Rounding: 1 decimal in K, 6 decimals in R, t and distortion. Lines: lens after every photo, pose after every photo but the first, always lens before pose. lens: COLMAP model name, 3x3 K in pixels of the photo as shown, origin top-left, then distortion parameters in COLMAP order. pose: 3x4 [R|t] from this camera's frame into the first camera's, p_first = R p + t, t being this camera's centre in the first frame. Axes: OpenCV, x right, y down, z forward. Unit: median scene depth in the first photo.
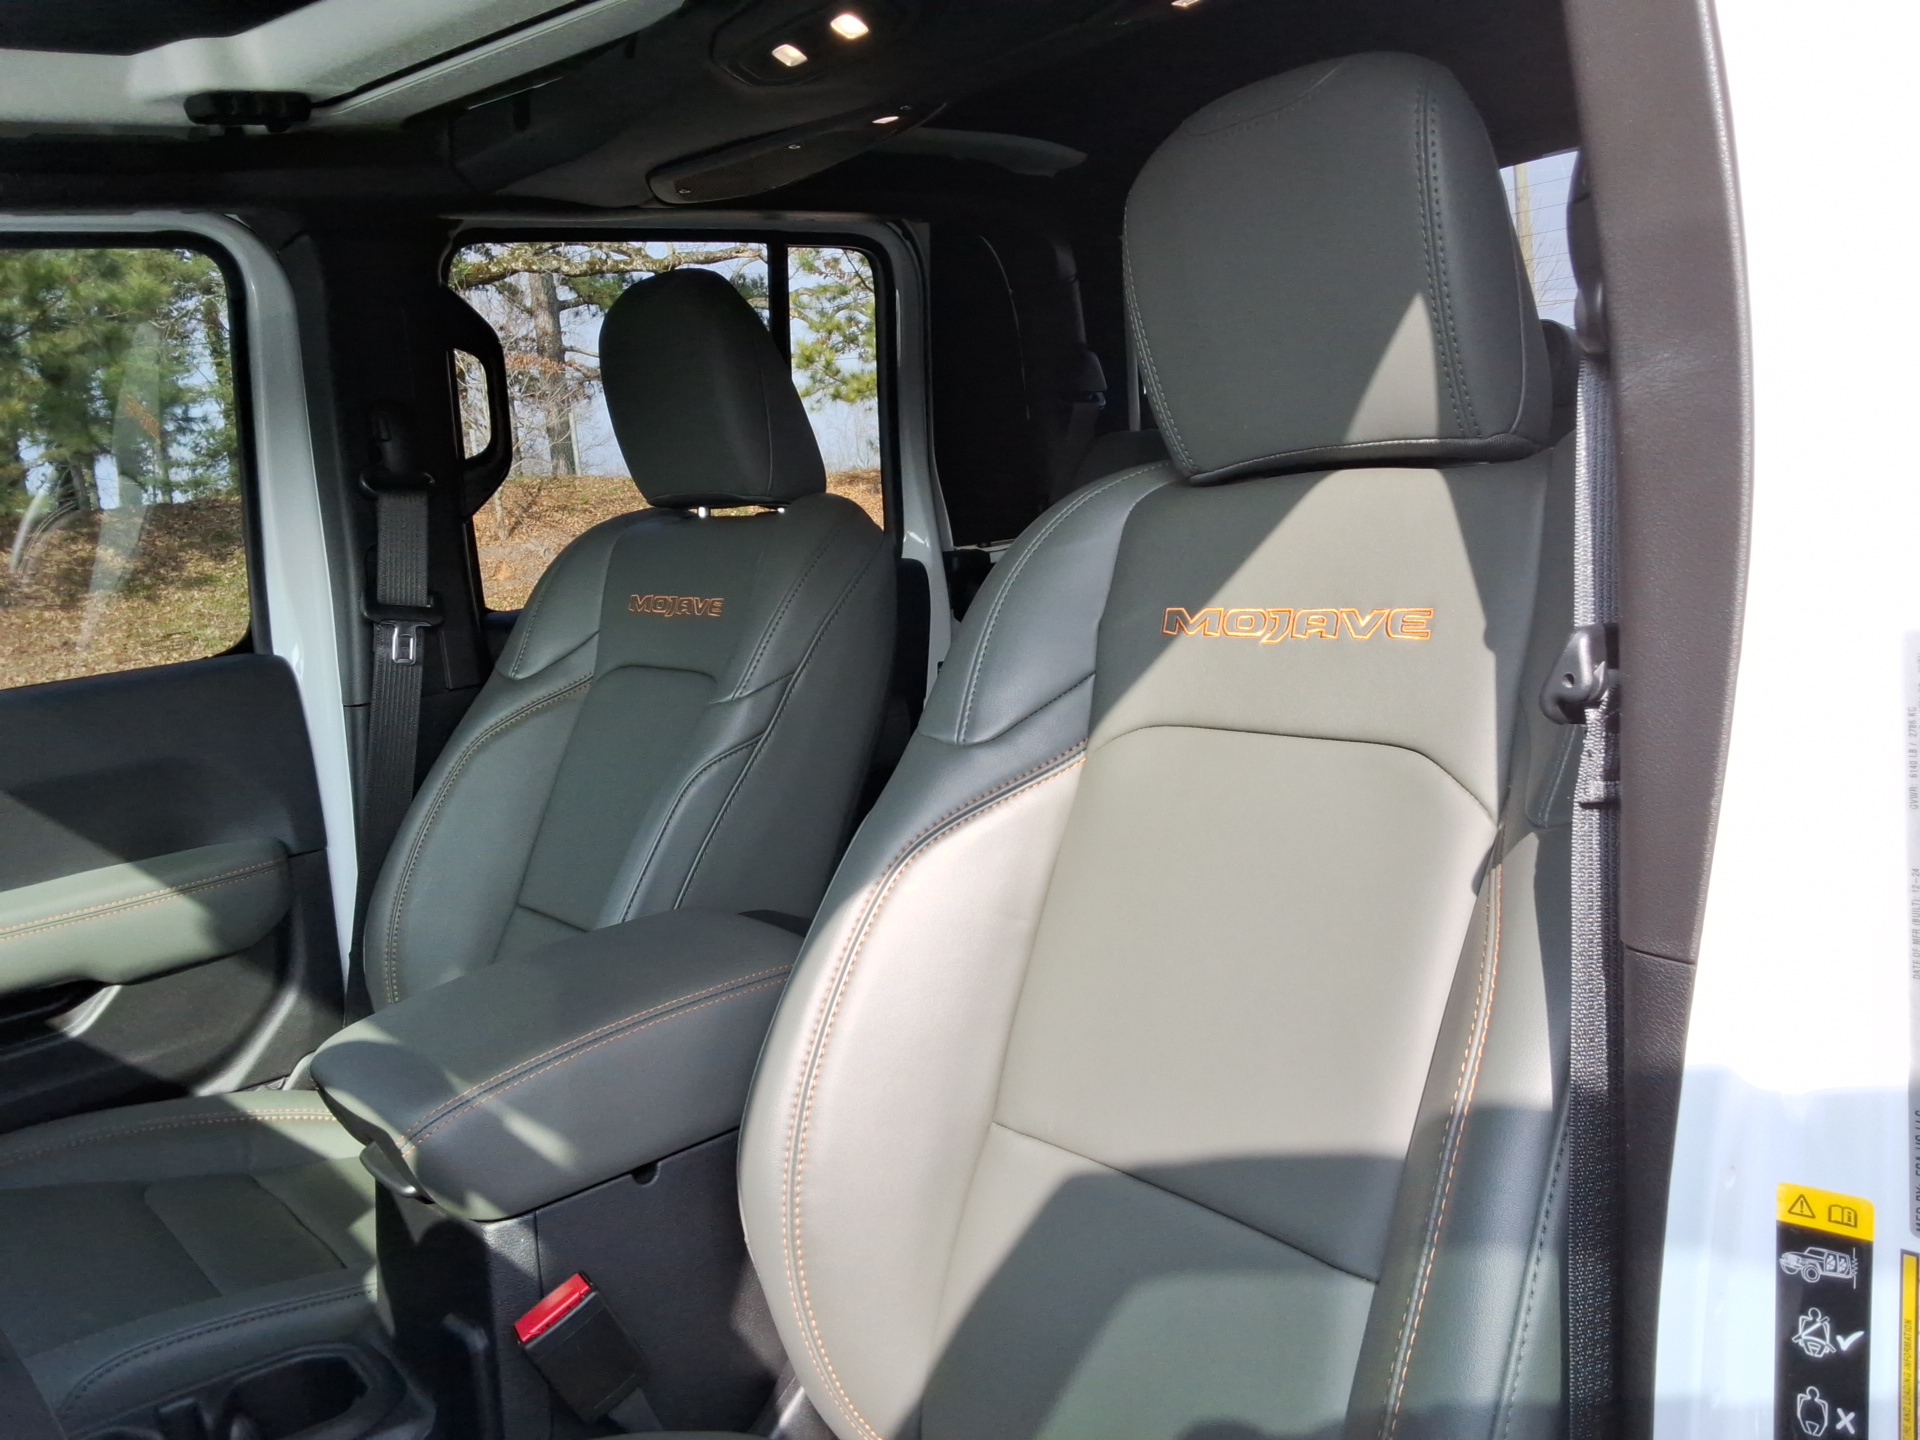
lens RADIAL K [[1536.7, 0, 960.0], [0, 1536.7, 709.2], [0, 0, 1]] dist [0.106261, -0.159092]
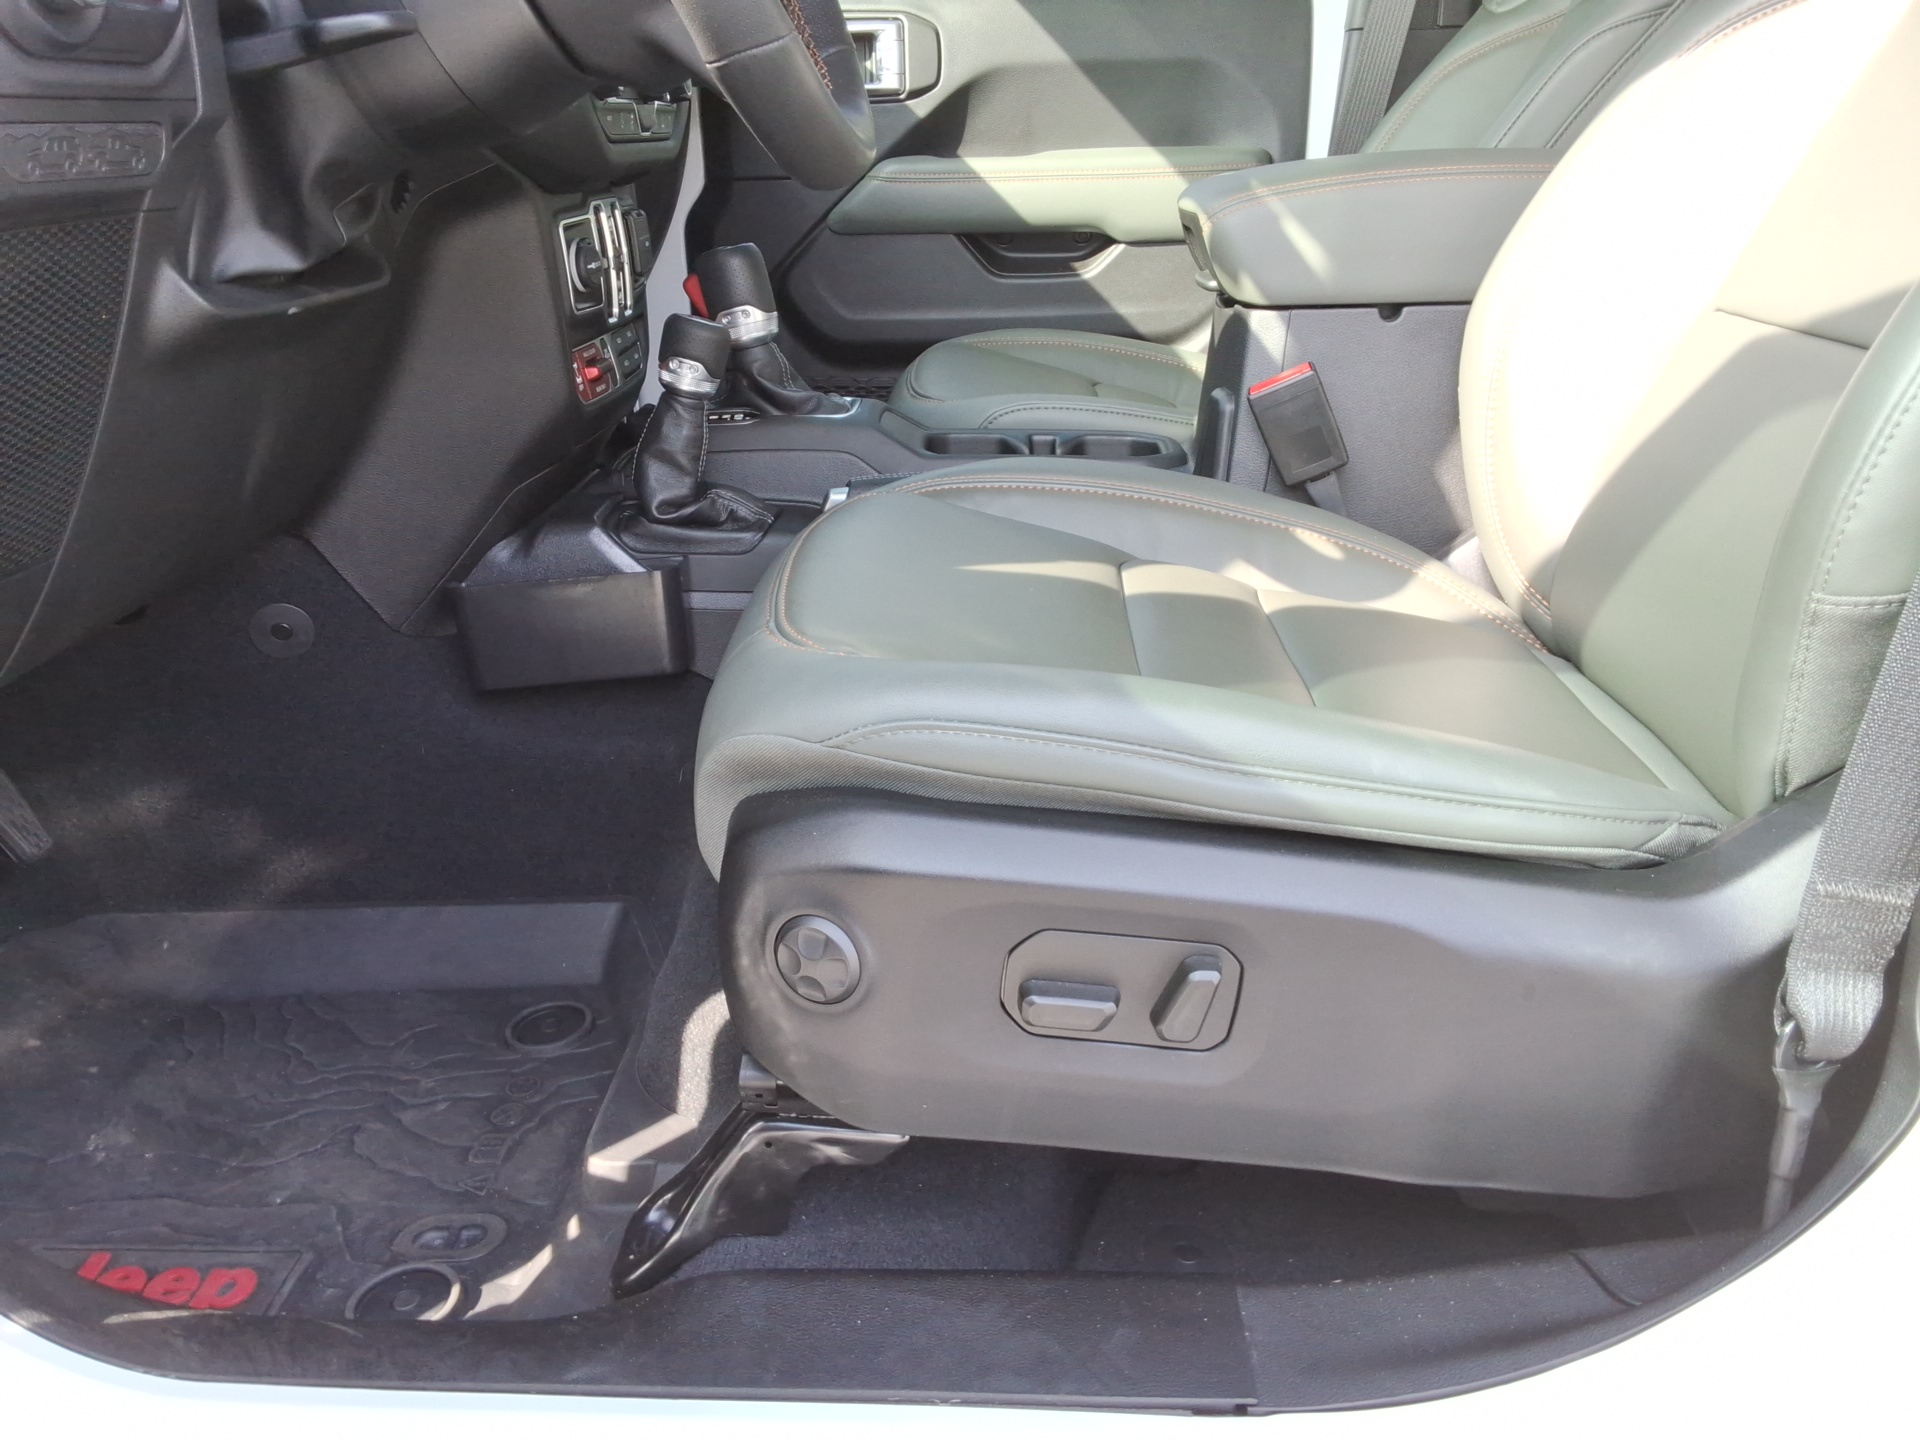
lens RADIAL K [[1536.7, 0, 977.4], [0, 1536.7, 731.3], [0, 0, 1]] dist [0.106261, -0.159092]
pose [[0.756976, 0.312271, -0.573999, 0.319059], [-0.164331, 0.941165, 0.295304, 0.289339], [0.632442, -0.129212, 0.763755, -0.123697]]
